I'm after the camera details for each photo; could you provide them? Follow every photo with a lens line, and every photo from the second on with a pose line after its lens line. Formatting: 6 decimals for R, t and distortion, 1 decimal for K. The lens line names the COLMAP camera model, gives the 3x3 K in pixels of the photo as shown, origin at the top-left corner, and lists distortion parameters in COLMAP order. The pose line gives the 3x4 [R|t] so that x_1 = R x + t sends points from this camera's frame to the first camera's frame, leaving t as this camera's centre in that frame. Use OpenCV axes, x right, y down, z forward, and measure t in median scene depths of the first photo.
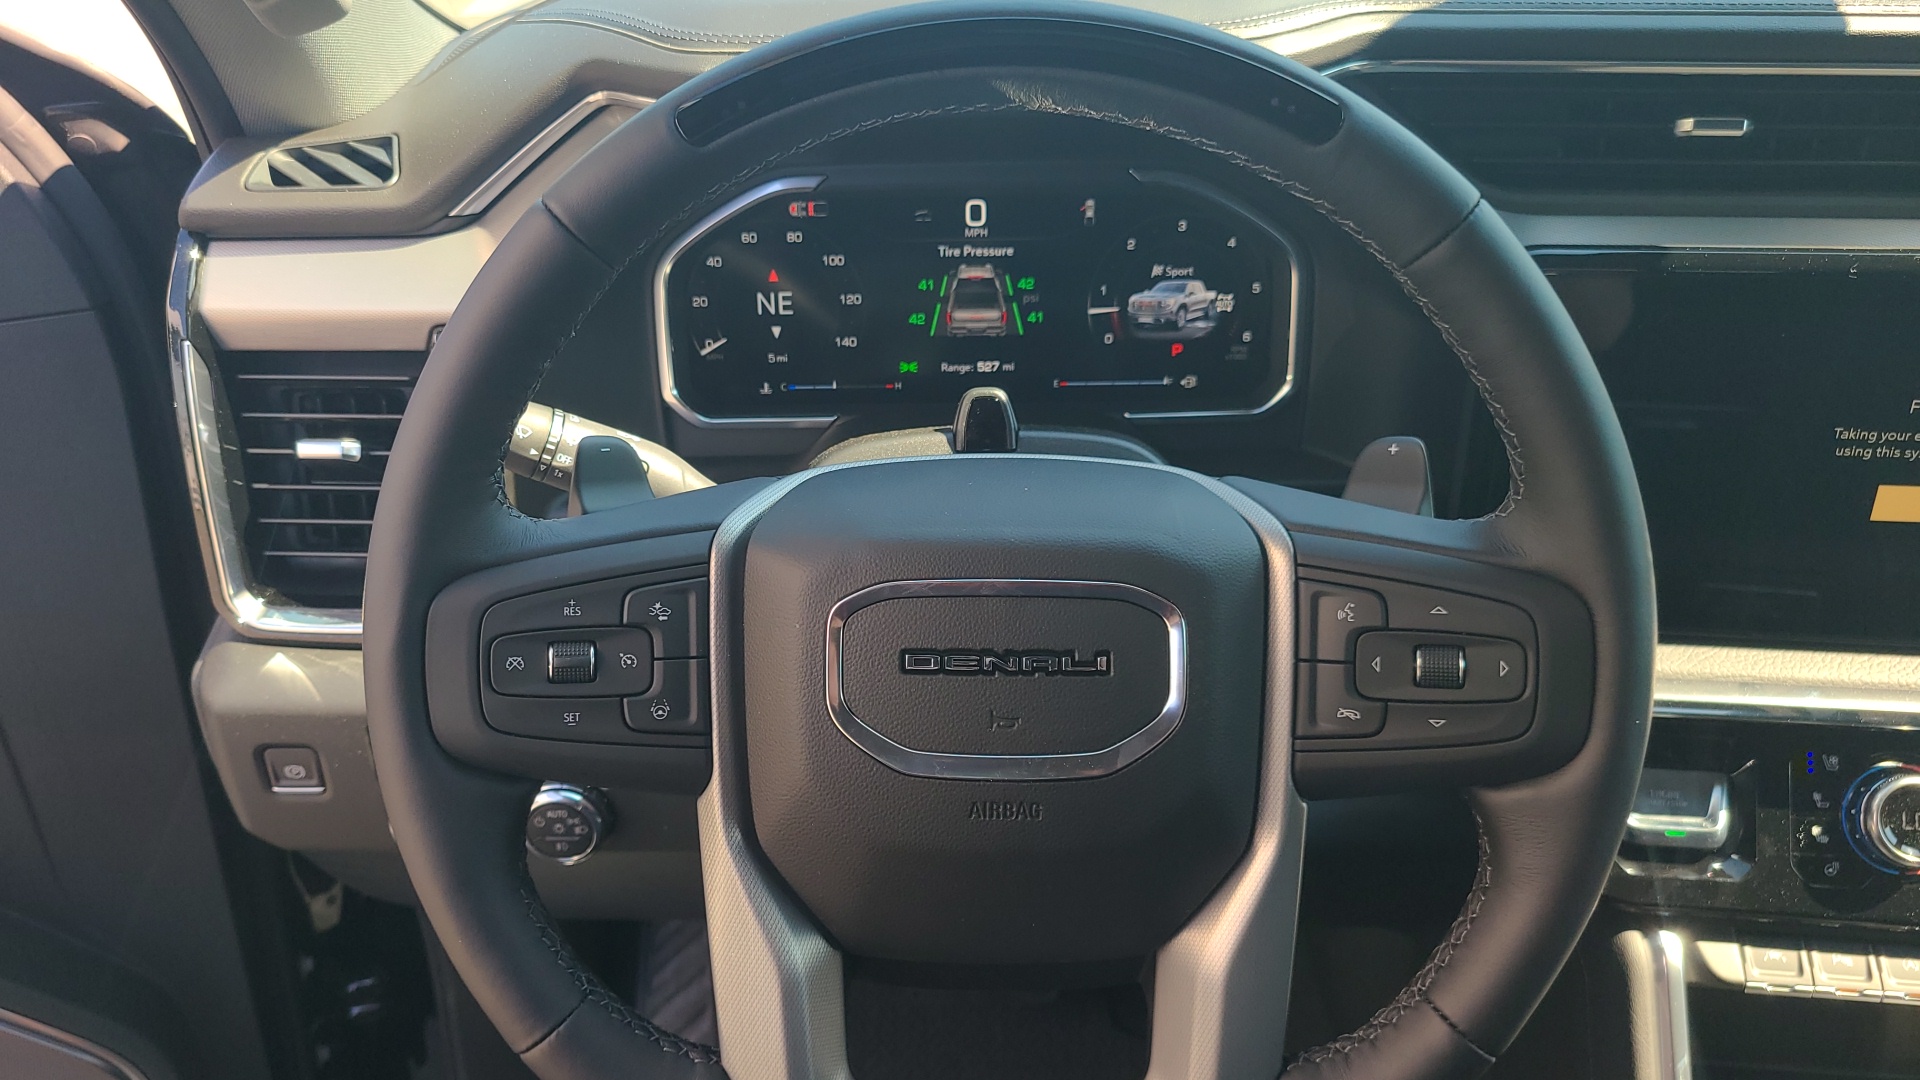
lens RADIAL K [[1435.7, 0, 926.4], [0, 1435.7, 521.6], [0, 0, 1]] dist [0.046811, -0.026163]
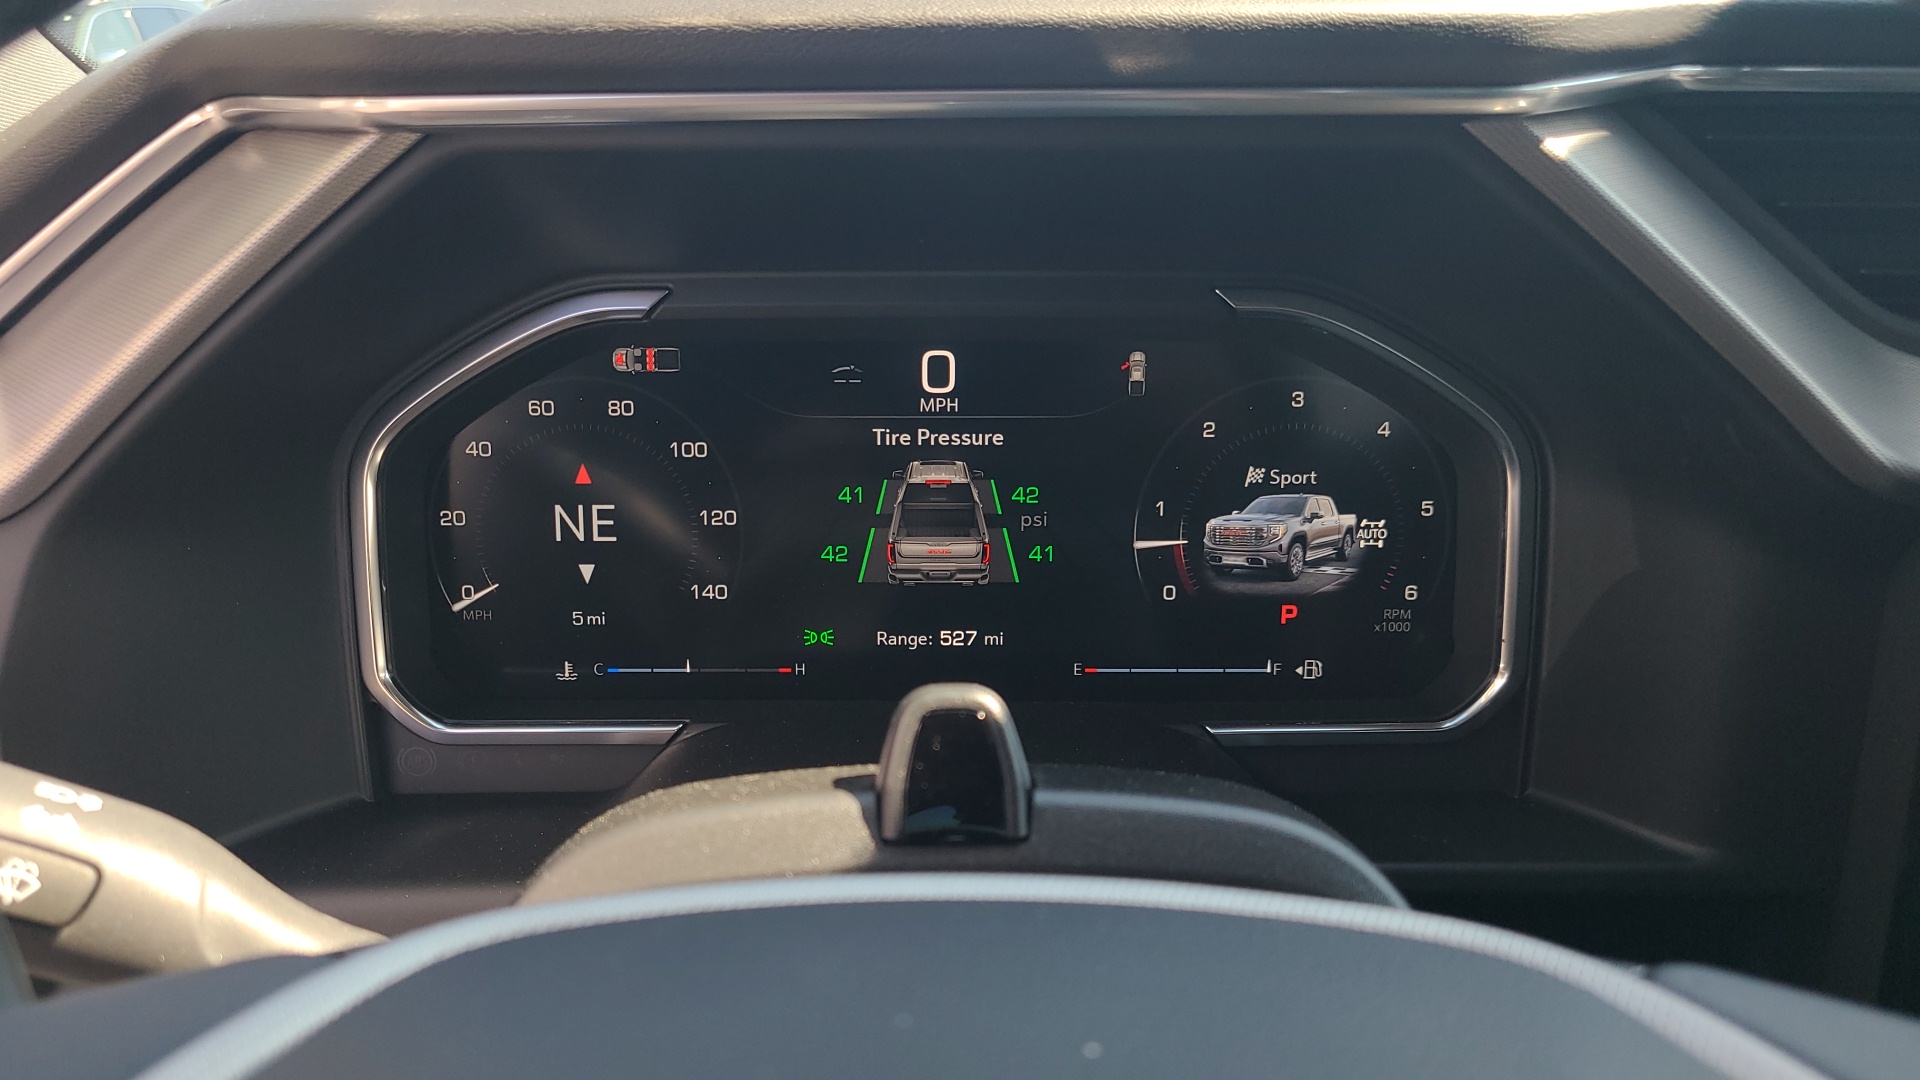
lens RADIAL K [[1435.7, 0, 914.3], [0, 1435.7, 592.4], [0, 0, 1]] dist [0.046811, -0.026163]
pose [[0.999802, 0.013672, 0.014441, 0.018420], [-0.011494, 0.989887, -0.141395, -0.048627], [-0.016228, 0.141201, 0.989848, 0.467909]]
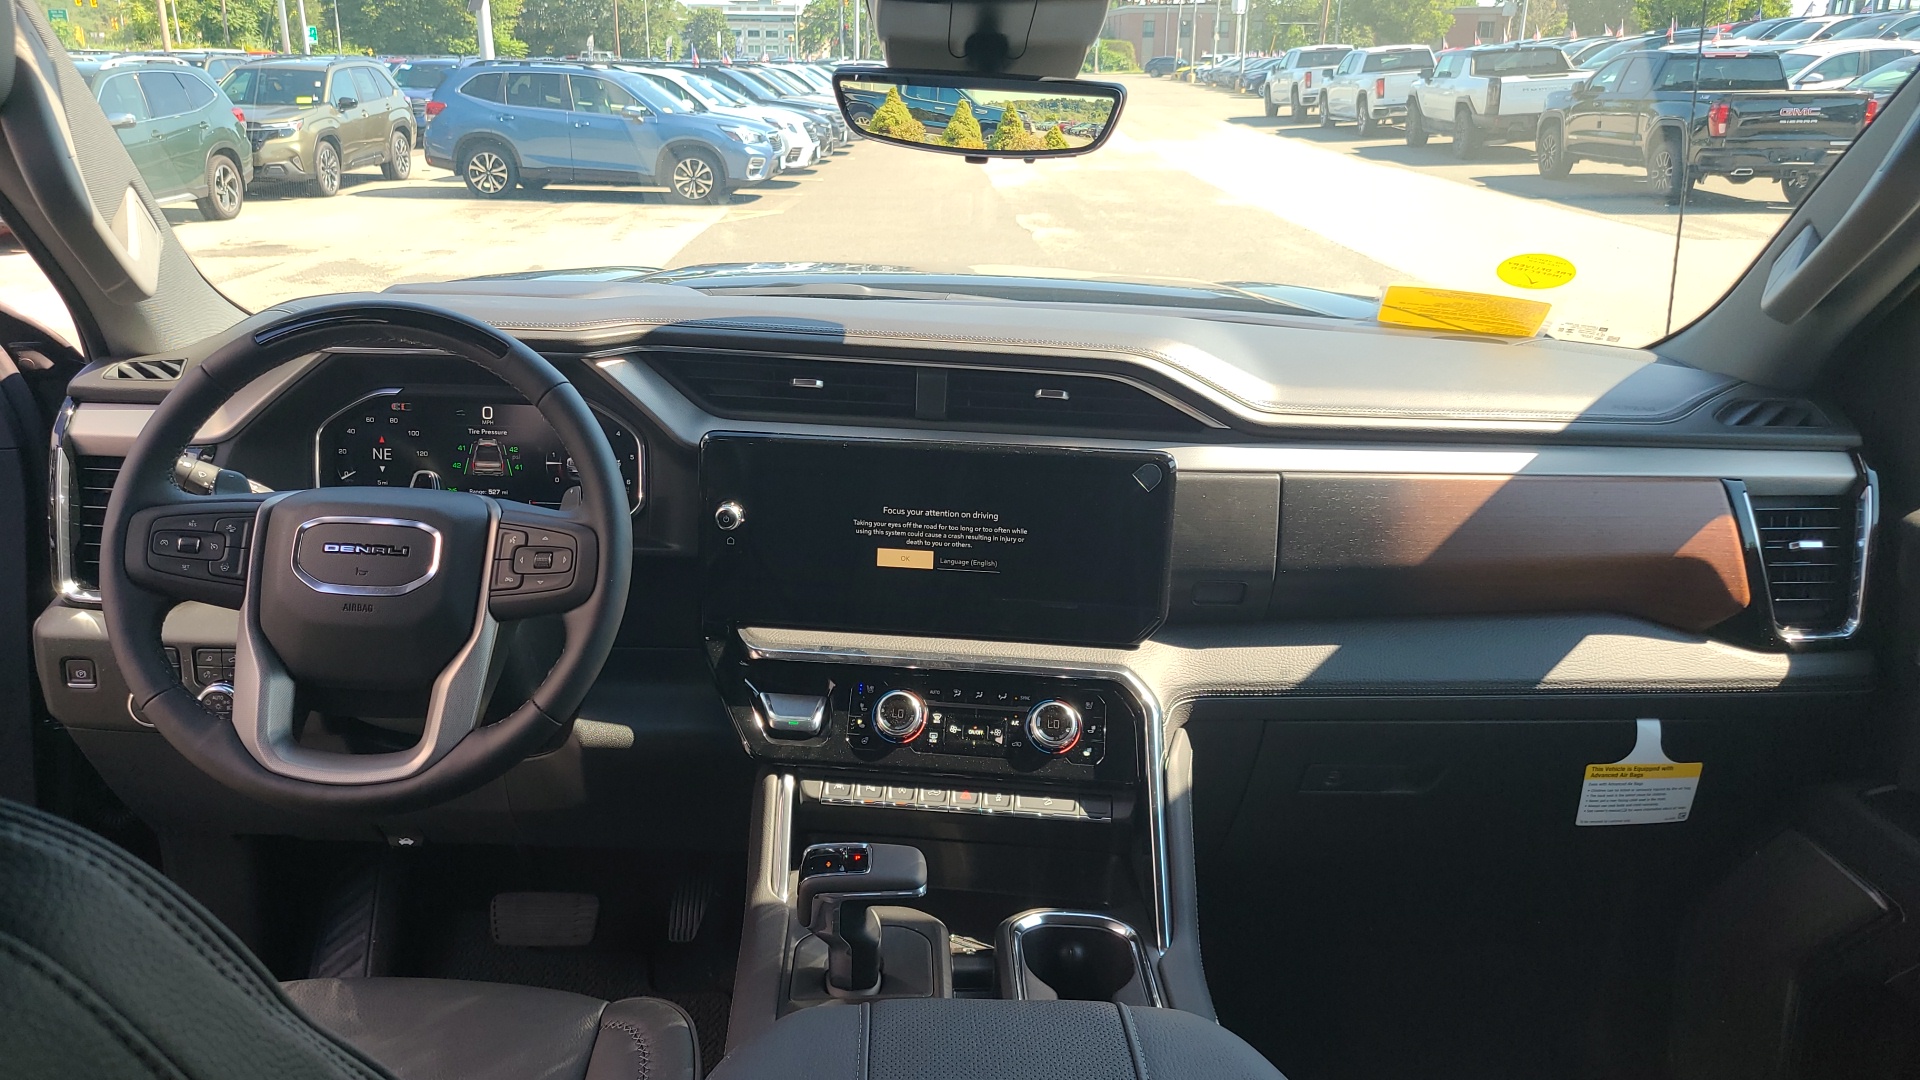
lens RADIAL K [[1435.7, 0, 929.2], [0, 1435.7, 520.0], [0, 0, 1]] dist [0.046811, -0.026163]
pose [[0.998395, 0.043703, 0.036029, 0.598563], [-0.034301, 0.972729, -0.229394, 0.376529], [-0.045071, 0.227790, 0.972667, -0.953292]]
